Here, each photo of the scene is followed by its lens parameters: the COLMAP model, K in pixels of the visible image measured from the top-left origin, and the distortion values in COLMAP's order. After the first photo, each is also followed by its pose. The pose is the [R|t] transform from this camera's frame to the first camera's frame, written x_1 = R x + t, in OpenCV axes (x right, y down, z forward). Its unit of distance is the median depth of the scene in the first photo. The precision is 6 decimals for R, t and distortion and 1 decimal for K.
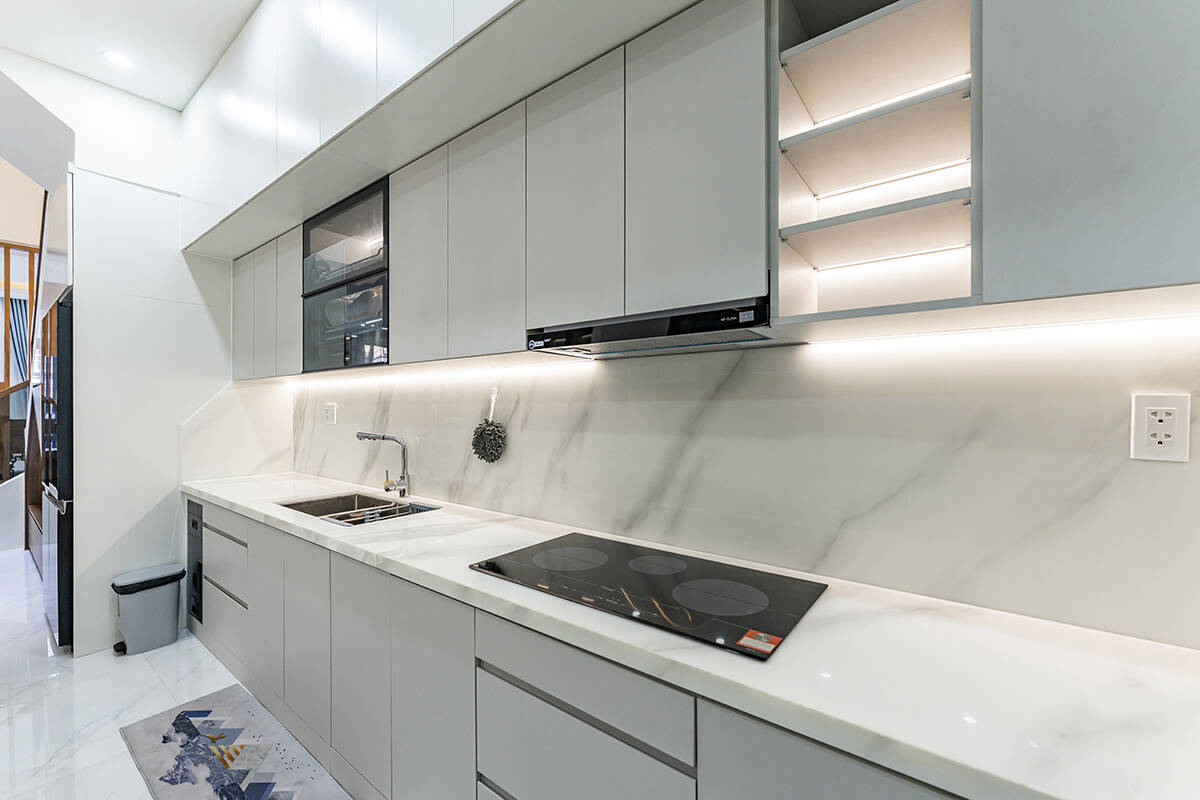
lens RADIAL K [[484.2, 0, 599.7], [0, 484.2, 405.4], [0, 0, 1]] dist [0.001938, -0.000686]
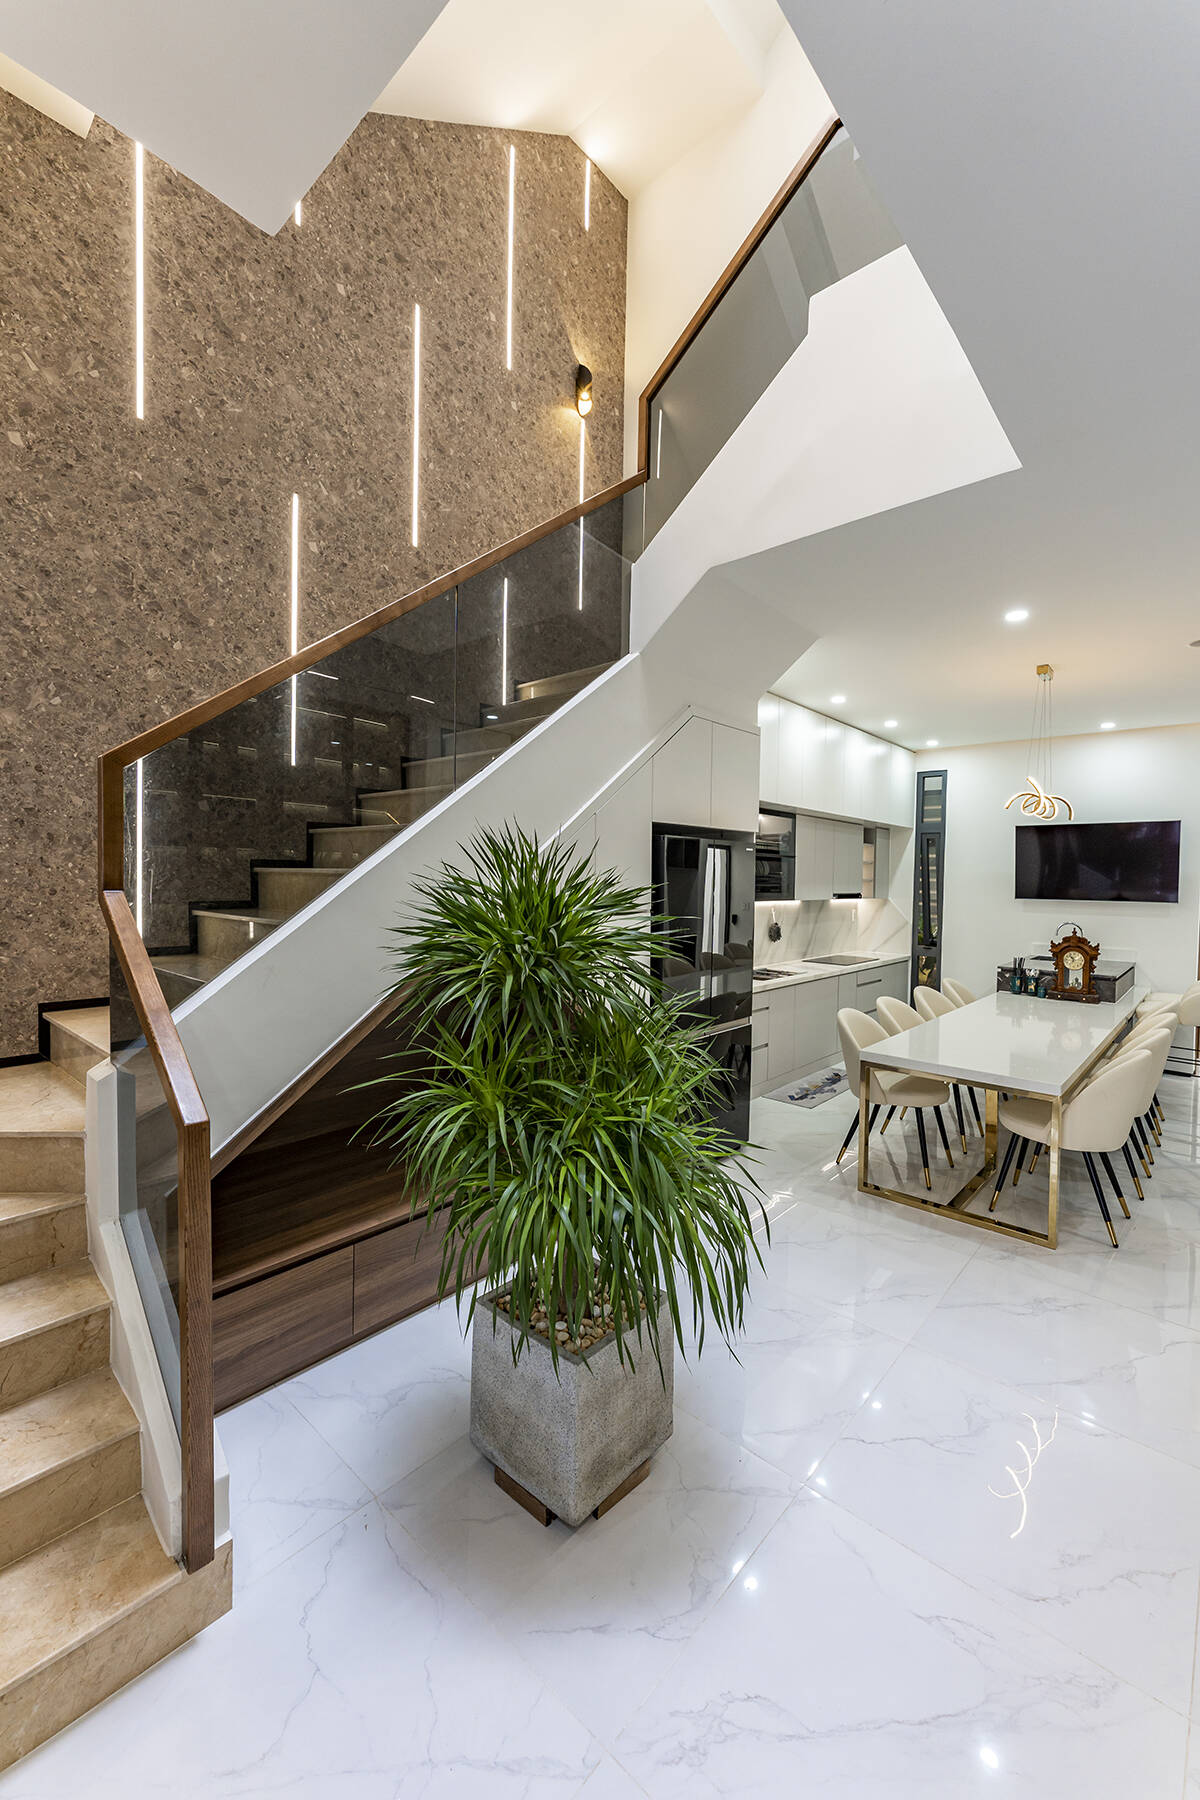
lens RADIAL K [[726.3, 0, 599.6], [0, 726.3, 898.5], [0, 0, 1]] dist [0.001938, -0.000686]
pose [[0.071226, -0.023595, 0.997181, -3.848375], [-0.020911, 0.999465, 0.025143, -0.160555], [-0.997241, -0.022642, 0.070694, 1.673850]]
